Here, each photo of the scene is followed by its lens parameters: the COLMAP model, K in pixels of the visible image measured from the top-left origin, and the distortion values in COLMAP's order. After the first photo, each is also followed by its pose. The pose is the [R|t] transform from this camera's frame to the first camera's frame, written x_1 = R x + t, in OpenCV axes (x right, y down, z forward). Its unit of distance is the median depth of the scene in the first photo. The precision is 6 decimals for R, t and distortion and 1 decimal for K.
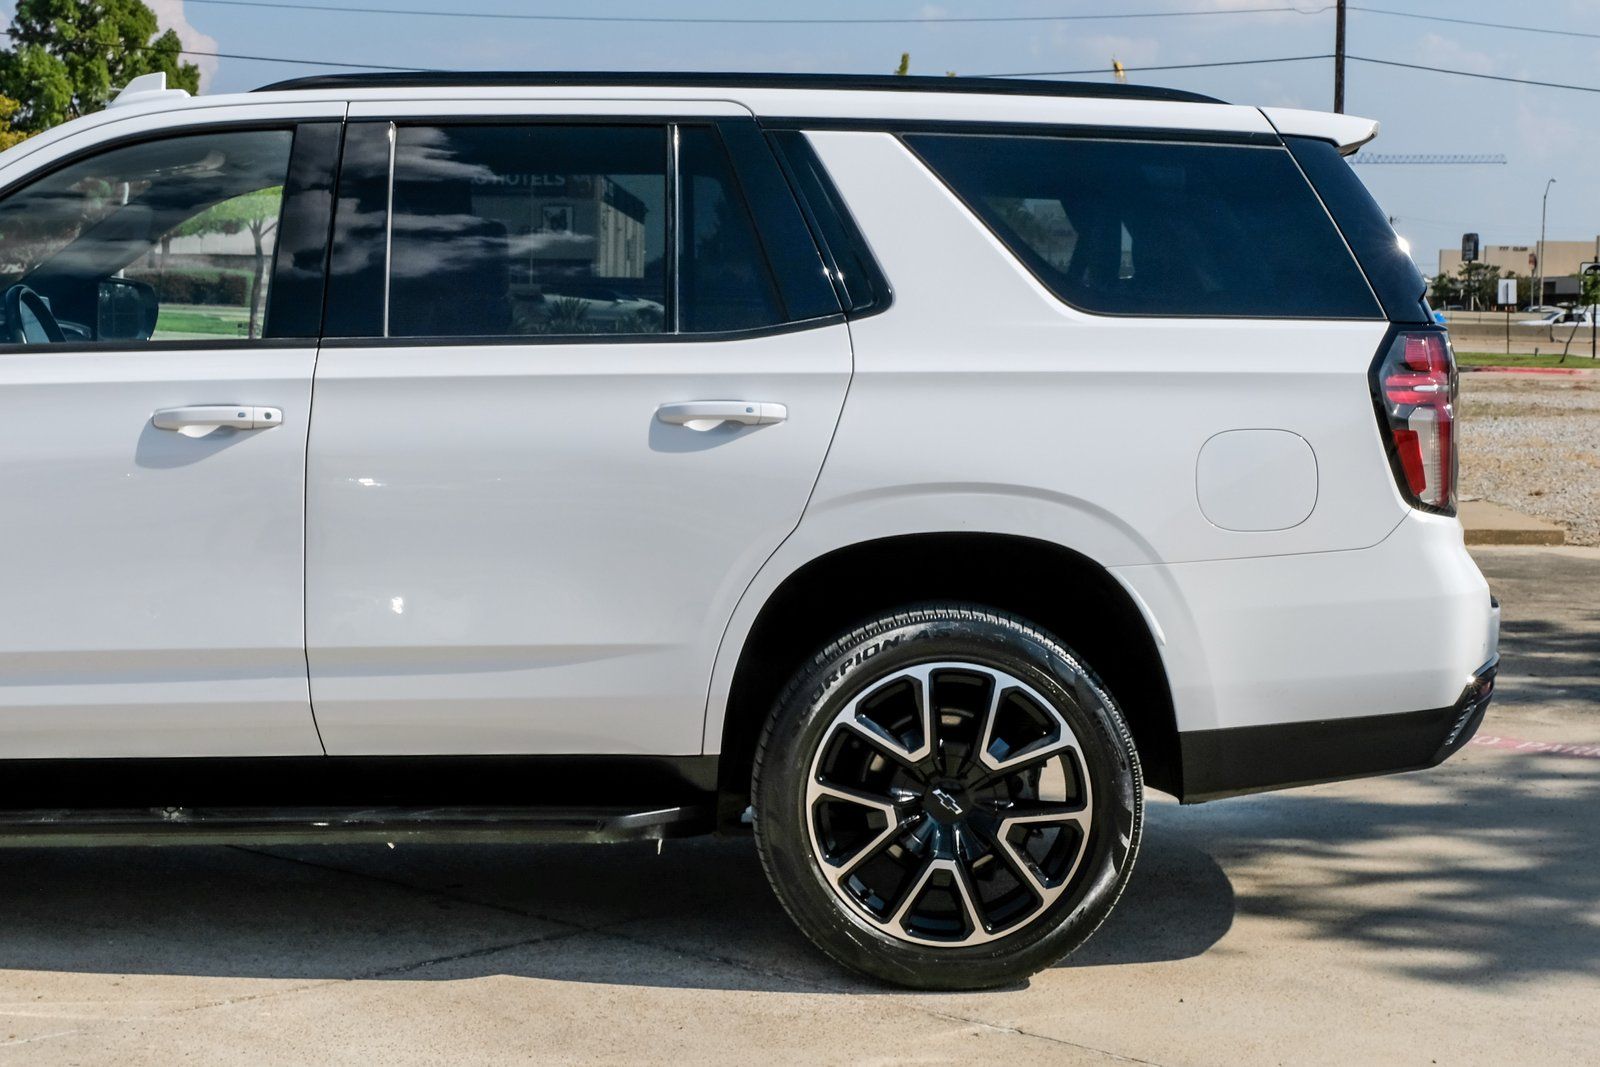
lens RADIAL K [[2148.3, 0, 801.5], [0, 2148.3, 379.2], [0, 0, 1]] dist [0.024008, 0.023279]
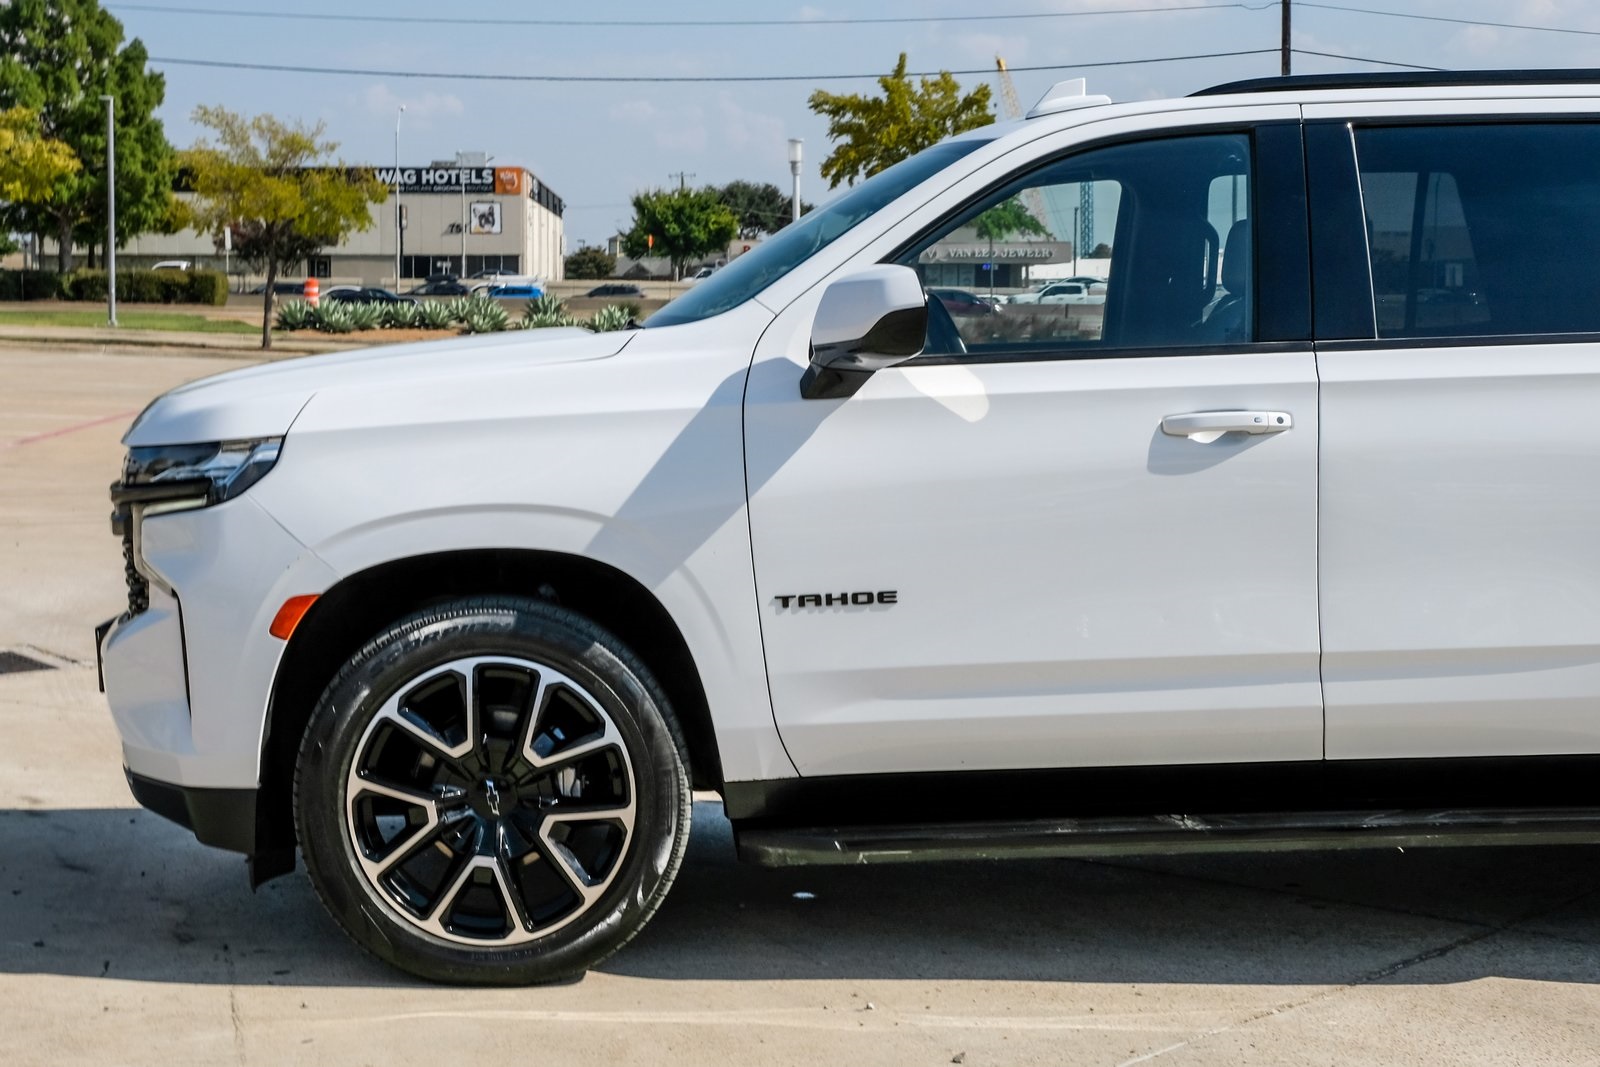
lens RADIAL K [[2072.9, 0, 799.6], [0, 2072.9, 352.7], [0, 0, 1]] dist [0.030245, 0.013174]
pose [[0.999432, -0.017800, 0.028624, -0.491121], [0.017987, 0.999819, -0.006266, -0.012178], [-0.028507, 0.006777, 0.999571, 0.042777]]
